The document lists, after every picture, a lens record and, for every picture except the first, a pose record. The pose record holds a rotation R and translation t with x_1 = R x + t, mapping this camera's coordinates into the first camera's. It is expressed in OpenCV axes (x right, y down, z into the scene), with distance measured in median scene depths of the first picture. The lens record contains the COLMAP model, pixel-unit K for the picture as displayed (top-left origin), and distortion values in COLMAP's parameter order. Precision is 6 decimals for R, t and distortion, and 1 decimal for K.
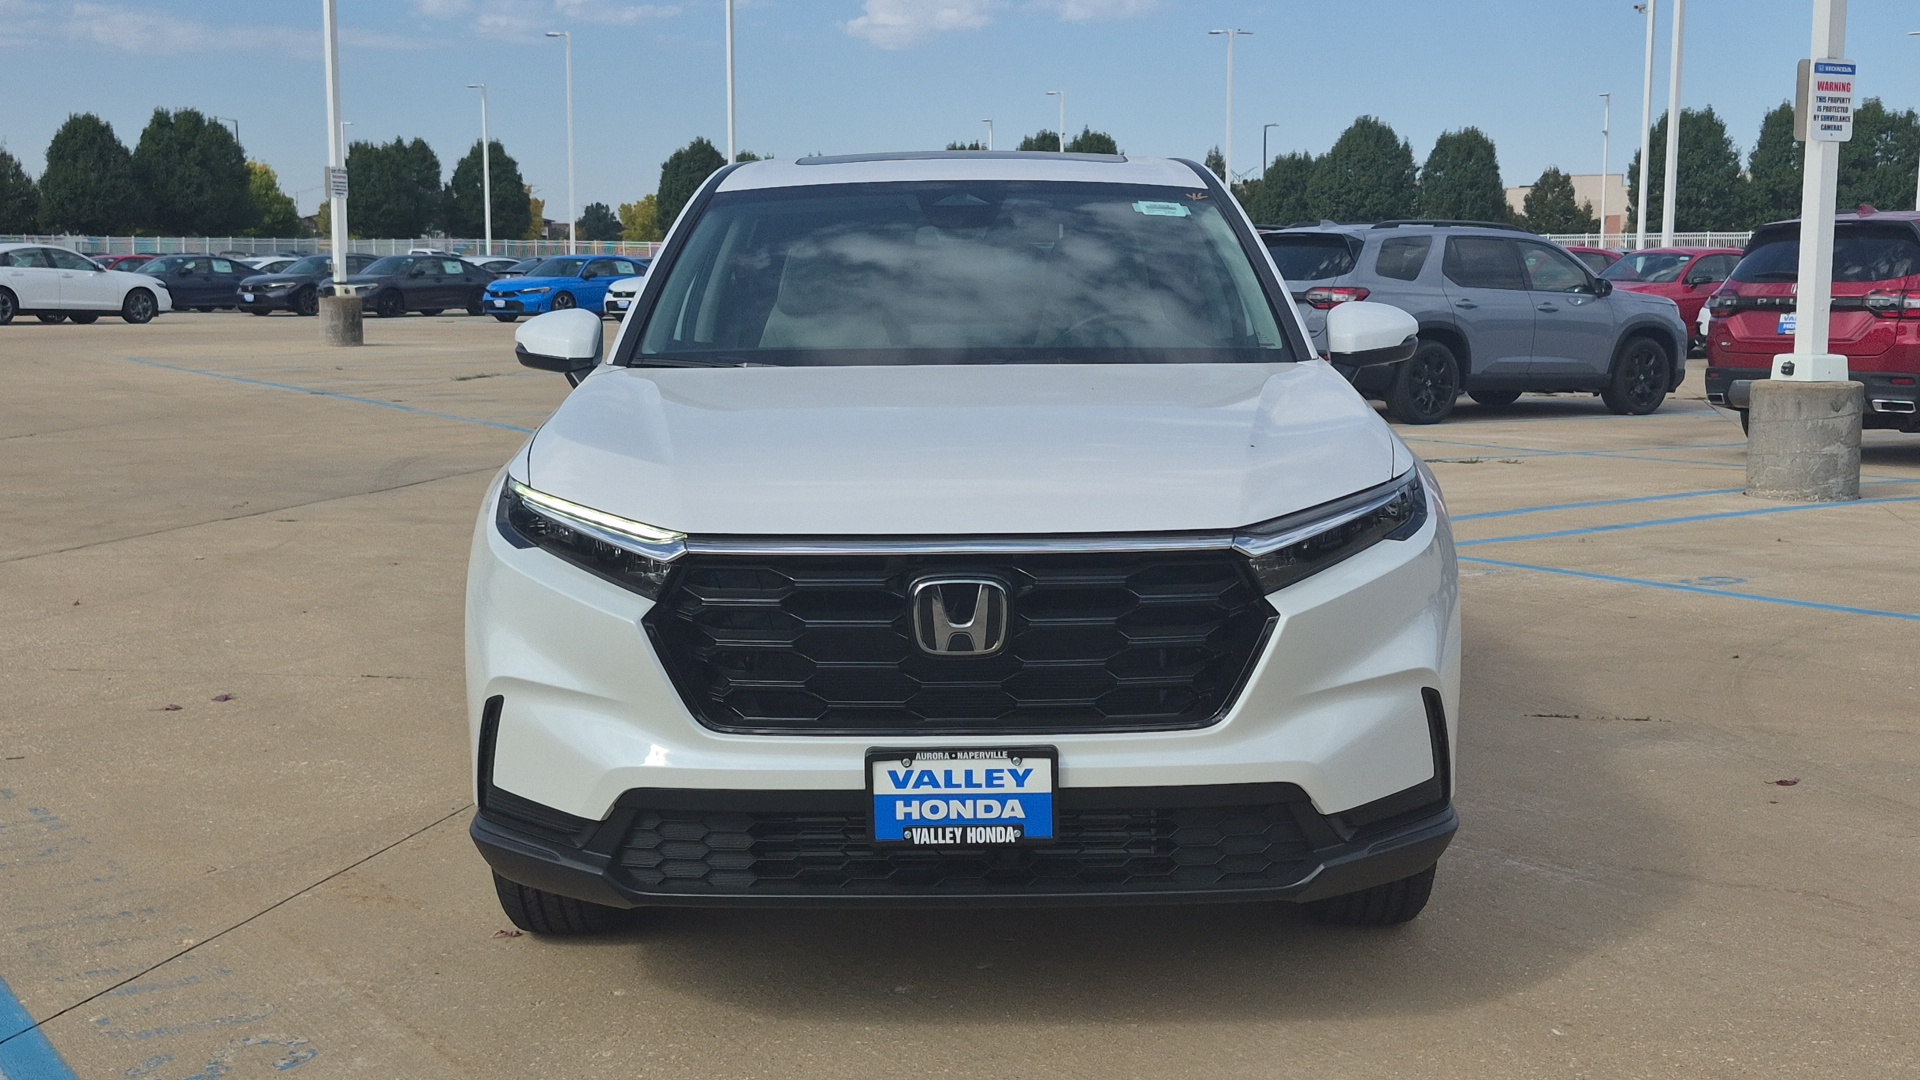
lens RADIAL K [[2175.9, 0, 944.8], [0, 2175.9, 527.7], [0, 0, 1]] dist [0.070491, 0.000000]
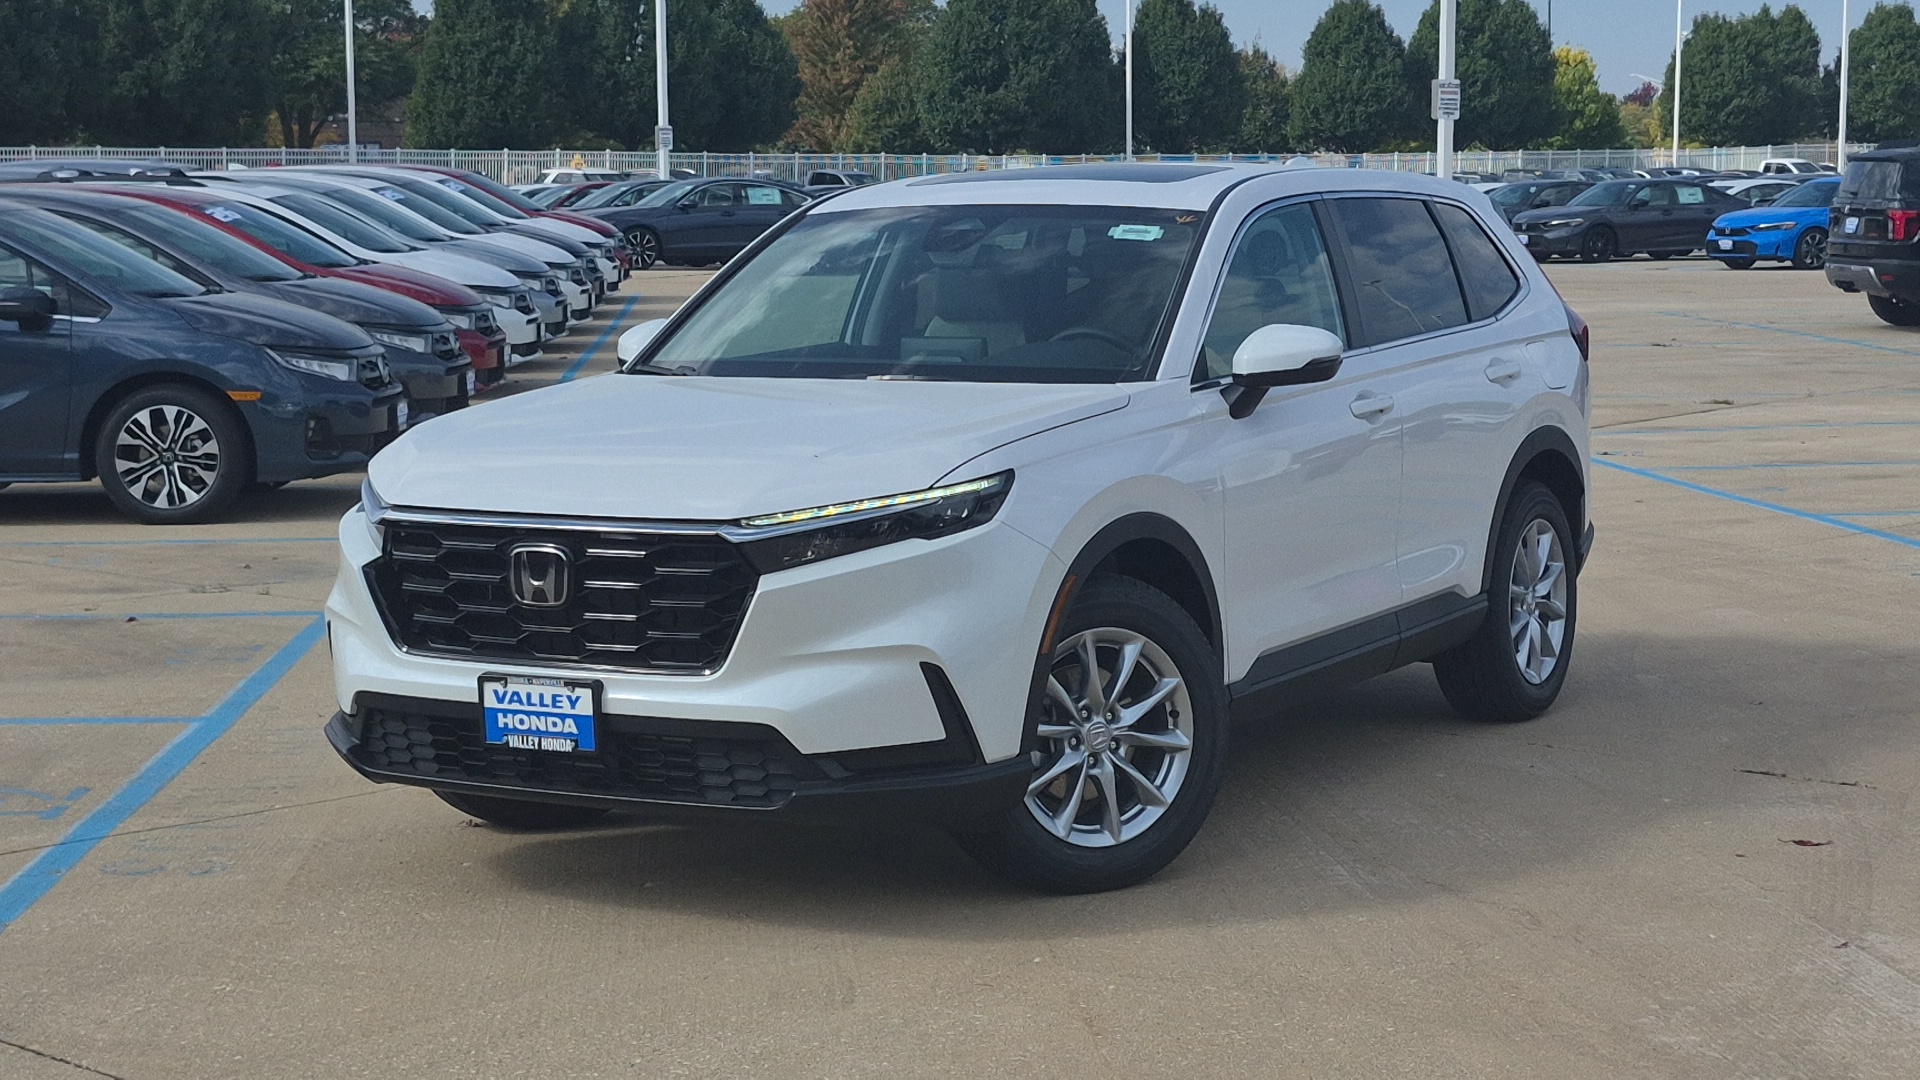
lens RADIAL K [[2990.1, 0, 949.5], [0, 2990.1, 550.5], [0, 0, 1]] dist [0.068149, 0.000000]
pose [[0.873690, 0.050972, -0.483805, 1.096115], [-0.049533, 0.998648, 0.015763, -0.015960], [0.483954, 0.010192, 0.875034, -0.466277]]
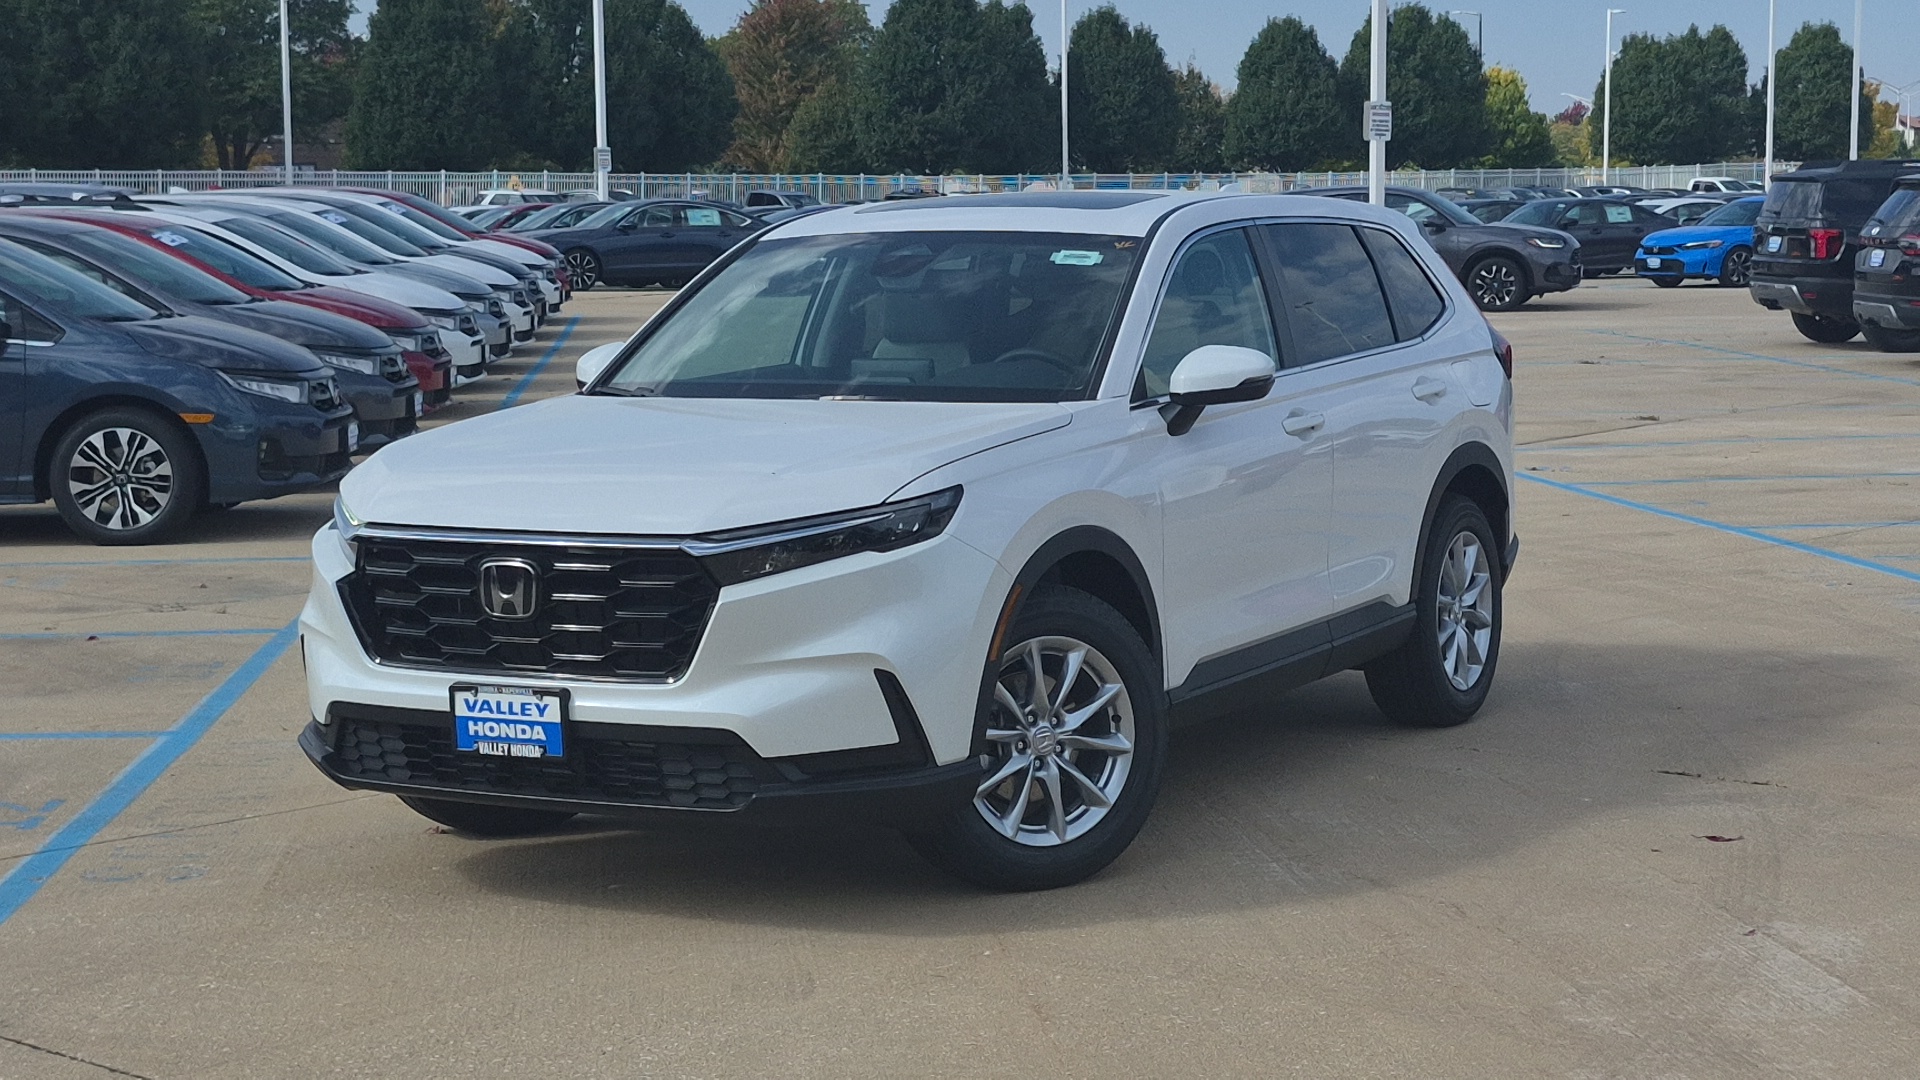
lens RADIAL K [[2990.1, 0, 959.1], [0, 2990.1, 537.6], [0, 0, 1]] dist [0.068149, 0.000000]
pose [[0.885208, 0.041274, -0.463360, 1.130364], [-0.044501, 0.999001, 0.003970, -0.012498], [0.463061, 0.017106, 0.886161, -0.545411]]
